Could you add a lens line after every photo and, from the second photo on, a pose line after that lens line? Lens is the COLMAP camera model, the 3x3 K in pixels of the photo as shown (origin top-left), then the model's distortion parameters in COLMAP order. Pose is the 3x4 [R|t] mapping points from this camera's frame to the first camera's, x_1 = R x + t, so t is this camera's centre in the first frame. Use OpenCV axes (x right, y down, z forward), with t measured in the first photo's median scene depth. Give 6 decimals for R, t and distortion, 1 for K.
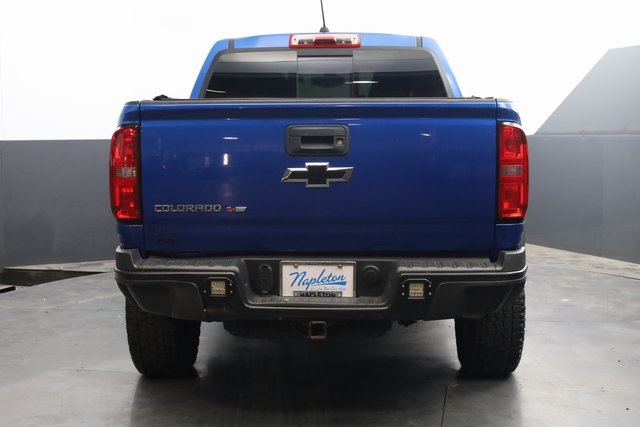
lens RADIAL K [[918.7, 0, 320.0], [0, 918.7, 213.5], [0, 0, 1]] dist [0.009861, 0.136537]
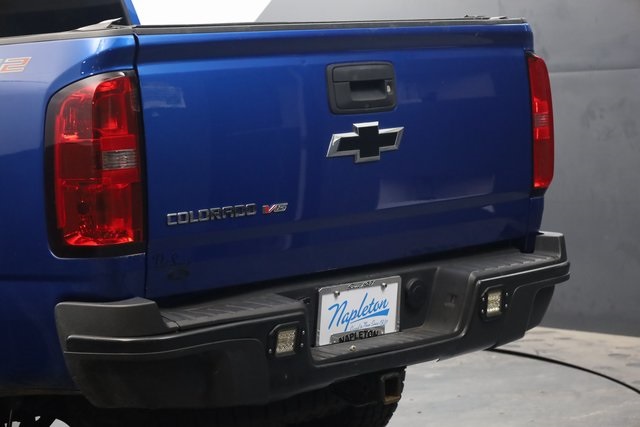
lens RADIAL K [[1868.4, 0, 320.0], [0, 1868.4, 213.5], [0, 0, 1]] dist [-0.017421, 0.315353]
pose [[0.659694, -0.086367, 0.746556, -0.955852], [0.114979, 0.993279, 0.013309, -0.013698], [-0.742687, 0.077058, 0.665190, 0.172906]]
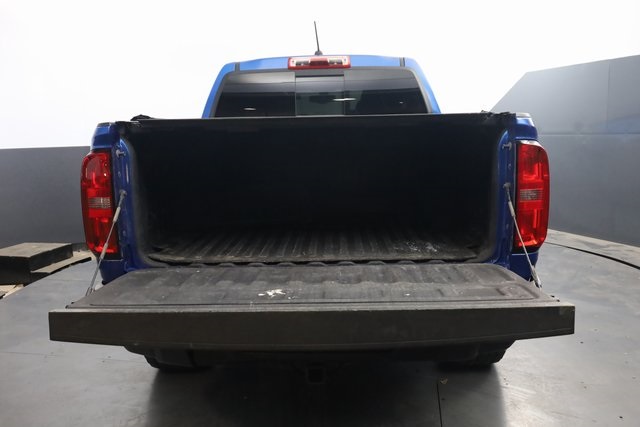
lens RADIAL K [[552.2, 0, 320.0], [0, 552.2, 213.5], [0, 0, 1]] dist [0.040690, -0.002381]
pose [[0.999881, -0.015387, 0.001323, 0.003554], [0.015281, 0.998100, 0.059690, -0.059733], [-0.002239, -0.059663, 0.998216, 0.430873]]
